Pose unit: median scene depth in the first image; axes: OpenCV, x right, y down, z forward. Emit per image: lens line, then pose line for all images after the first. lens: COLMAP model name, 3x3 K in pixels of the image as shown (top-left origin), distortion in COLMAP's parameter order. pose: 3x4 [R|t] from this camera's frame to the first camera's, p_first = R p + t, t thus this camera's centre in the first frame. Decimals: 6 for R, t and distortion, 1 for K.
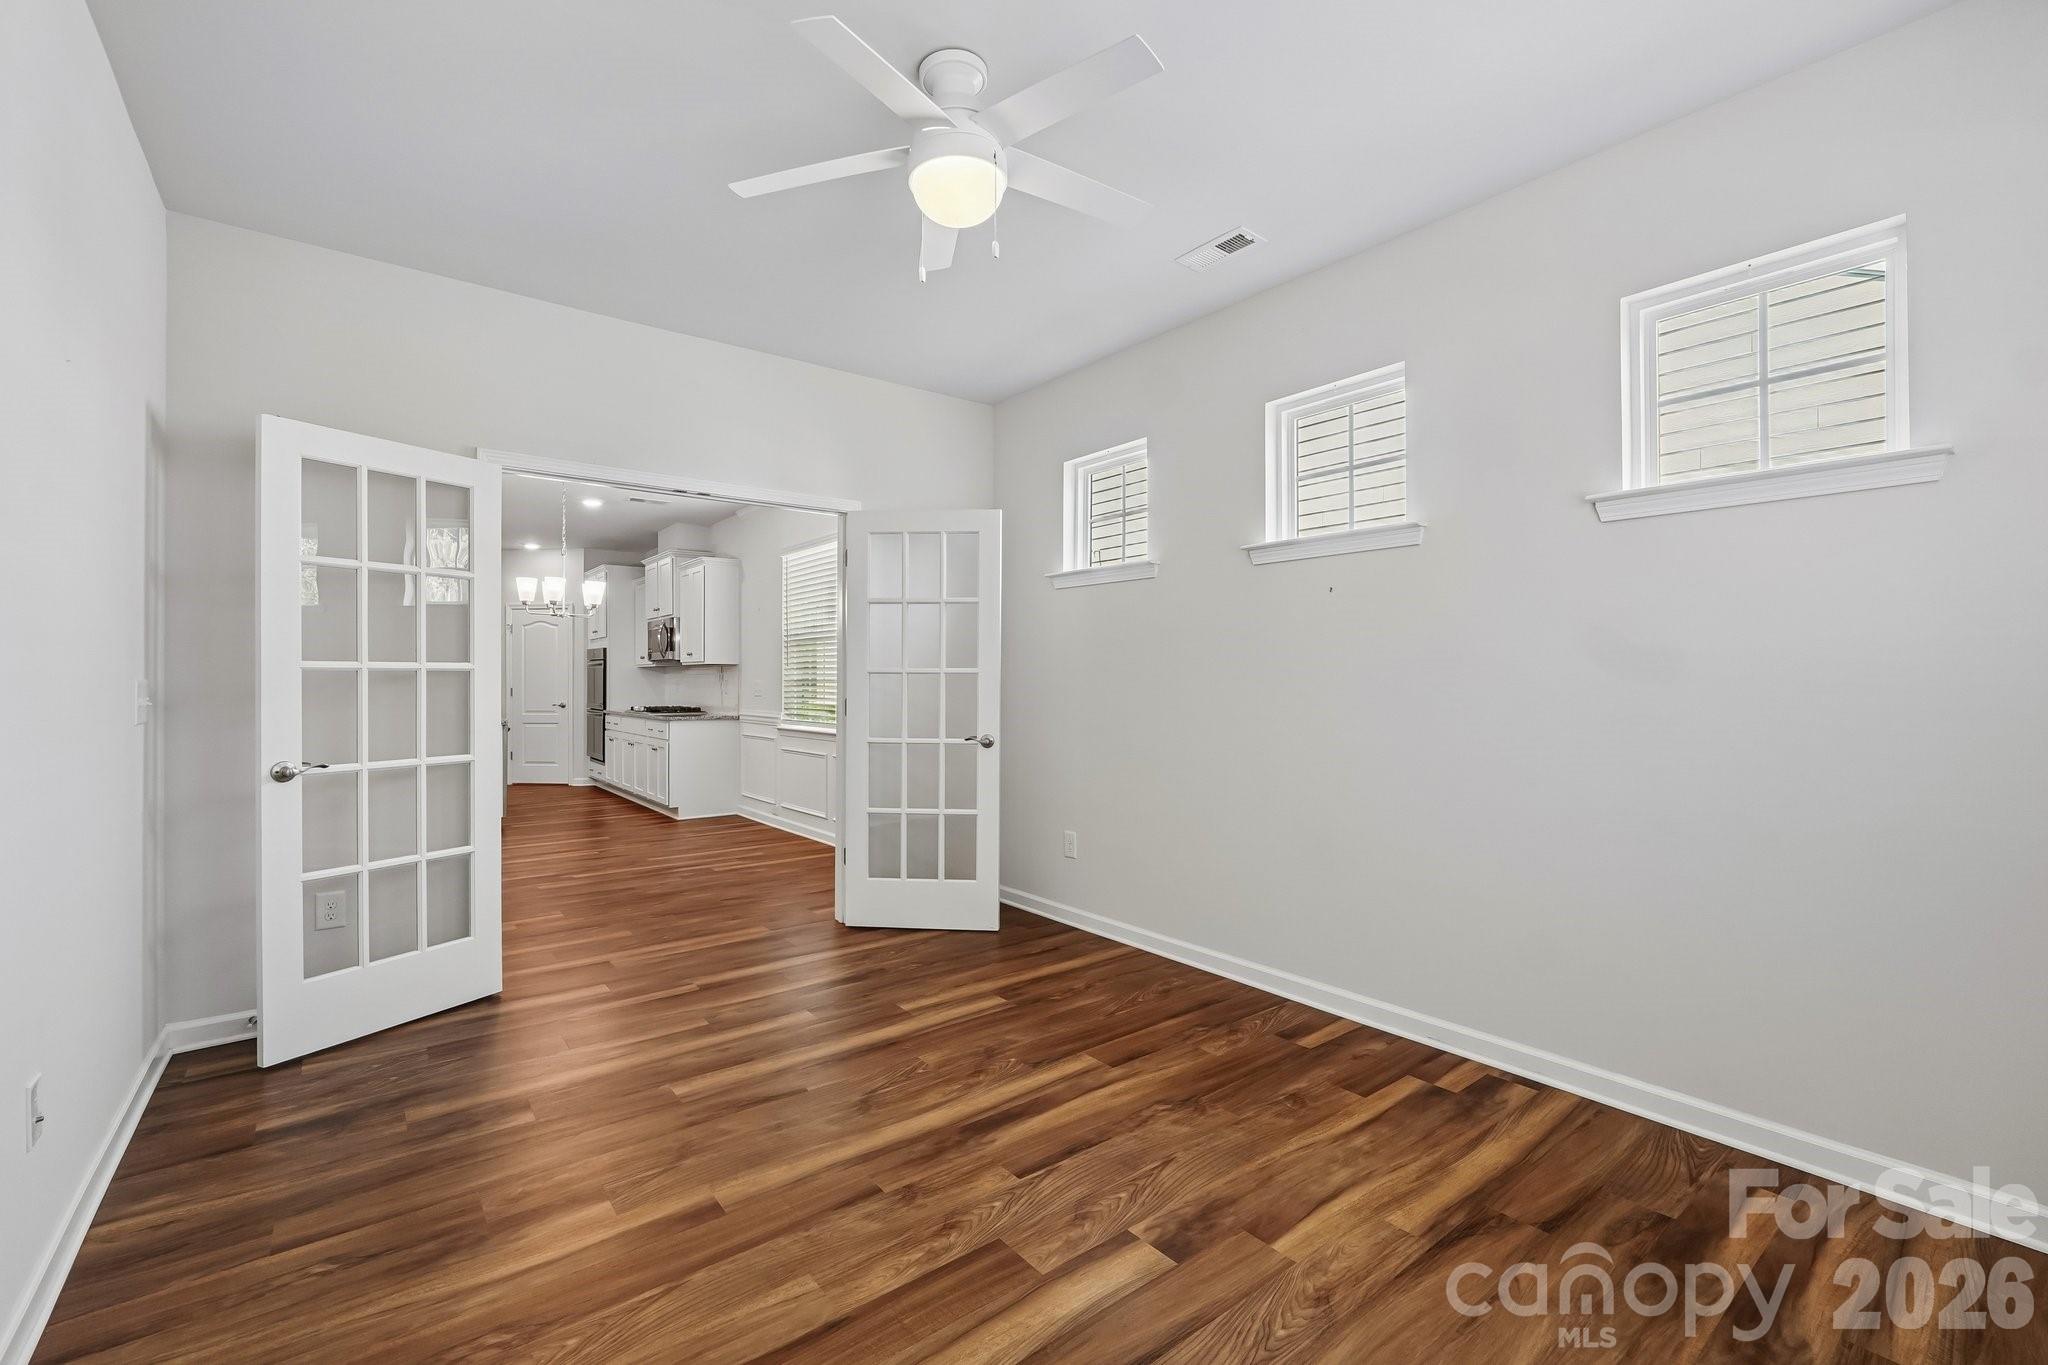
lens RADIAL K [[871.2, 0, 1027.4], [0, 871.2, 680.3], [0, 0, 1]] dist [-0.013636, 0.004415]
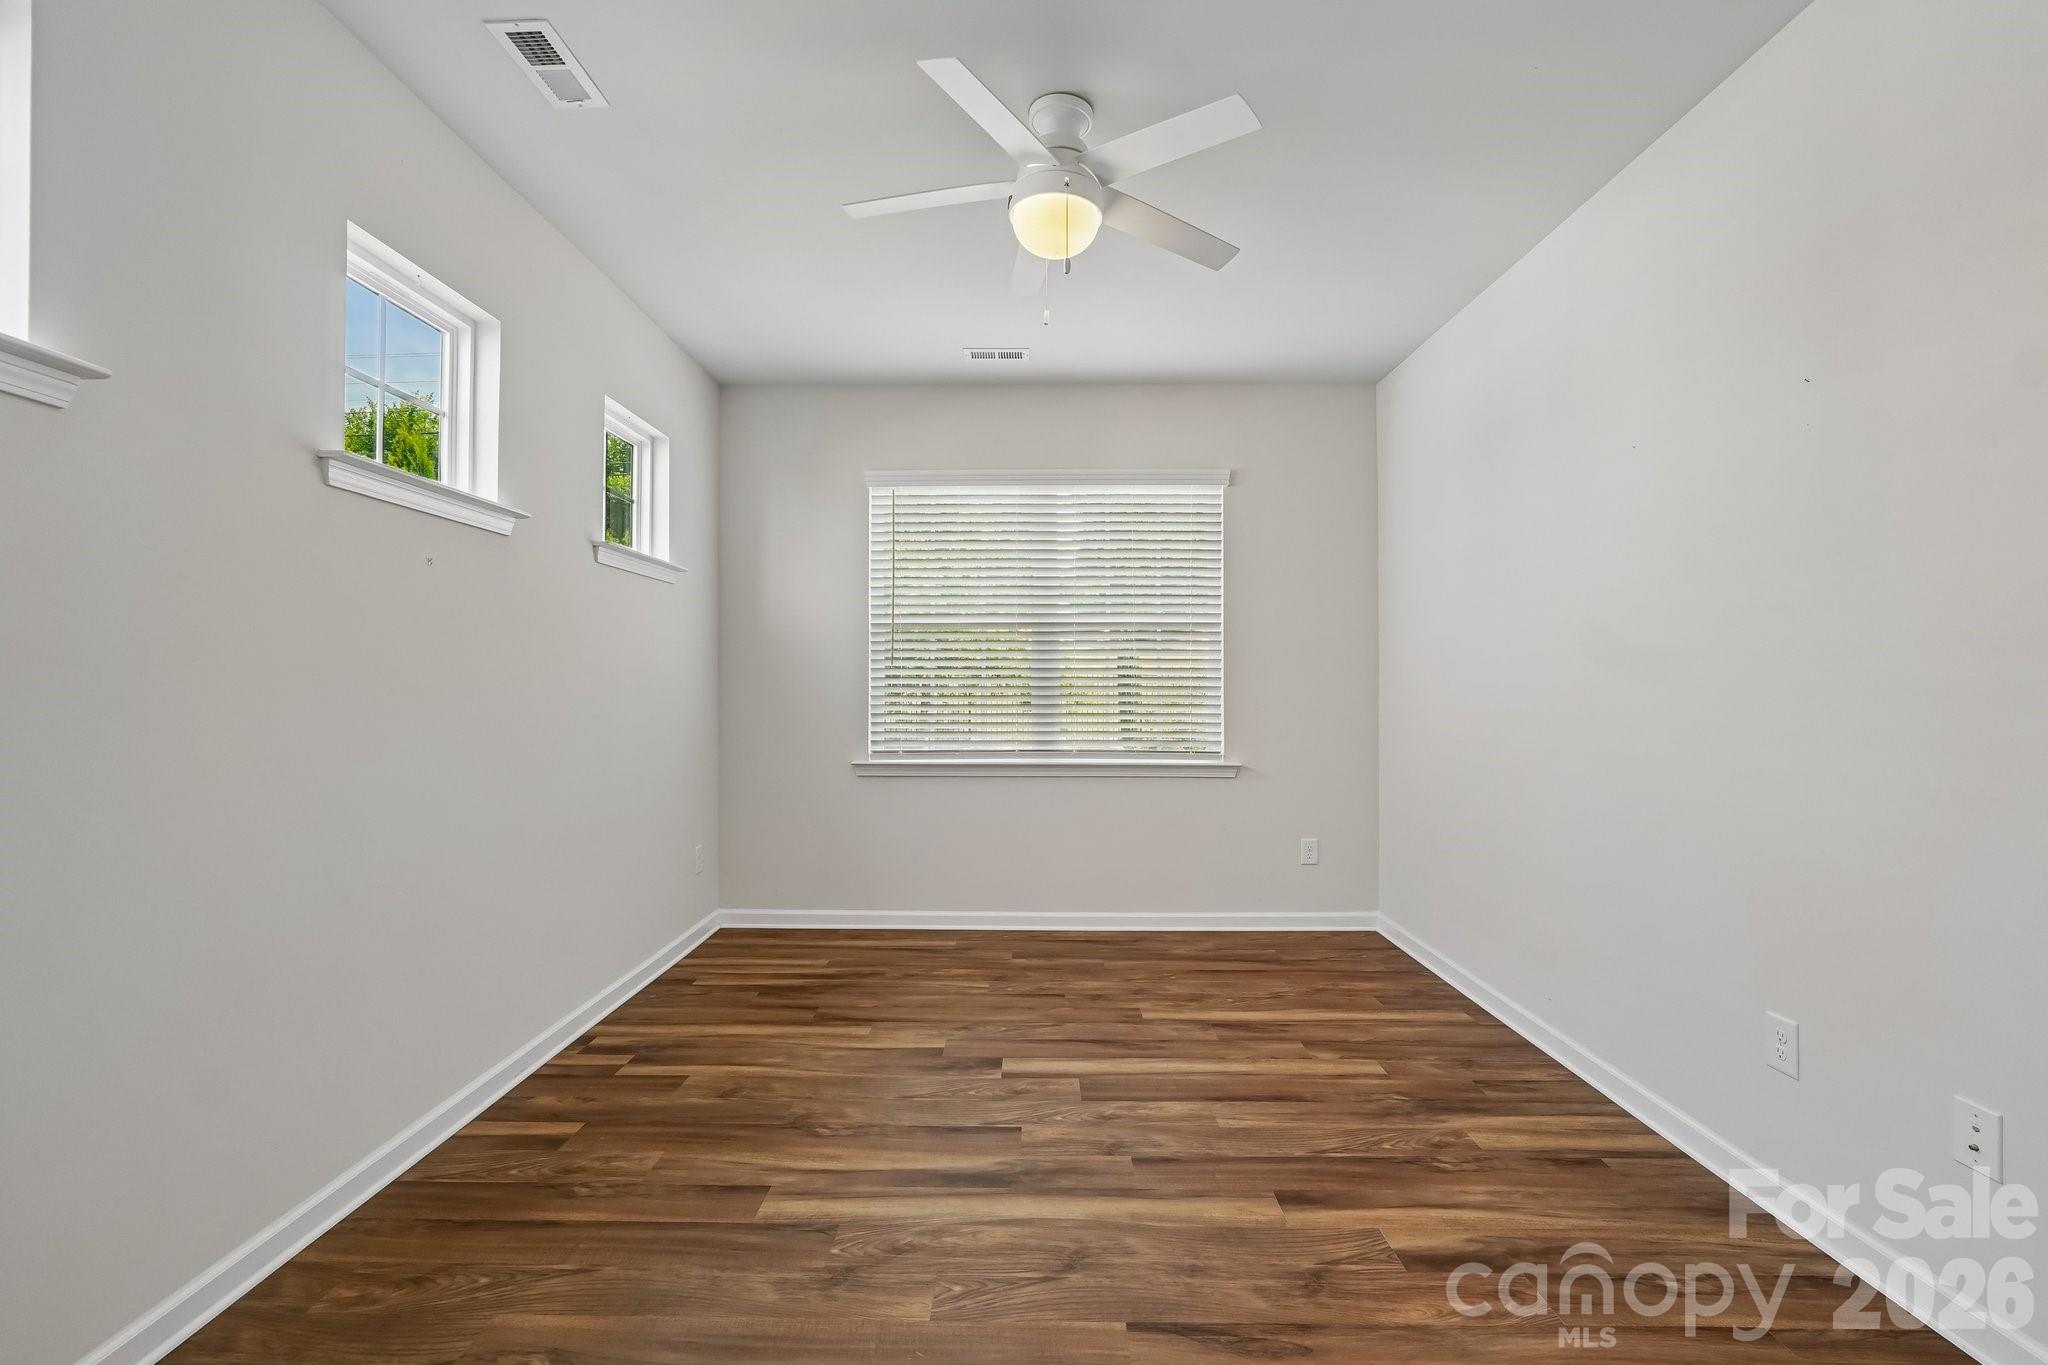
lens RADIAL K [[871.2, 0, 1017.9], [0, 871.2, 679.6], [0, 0, 1]] dist [-0.013636, 0.004415]
pose [[-0.771511, 0.002907, 0.636209, -0.666958], [-0.002358, 0.999970, -0.007429, -0.002695], [-0.636211, -0.007231, -0.771481, 1.719598]]
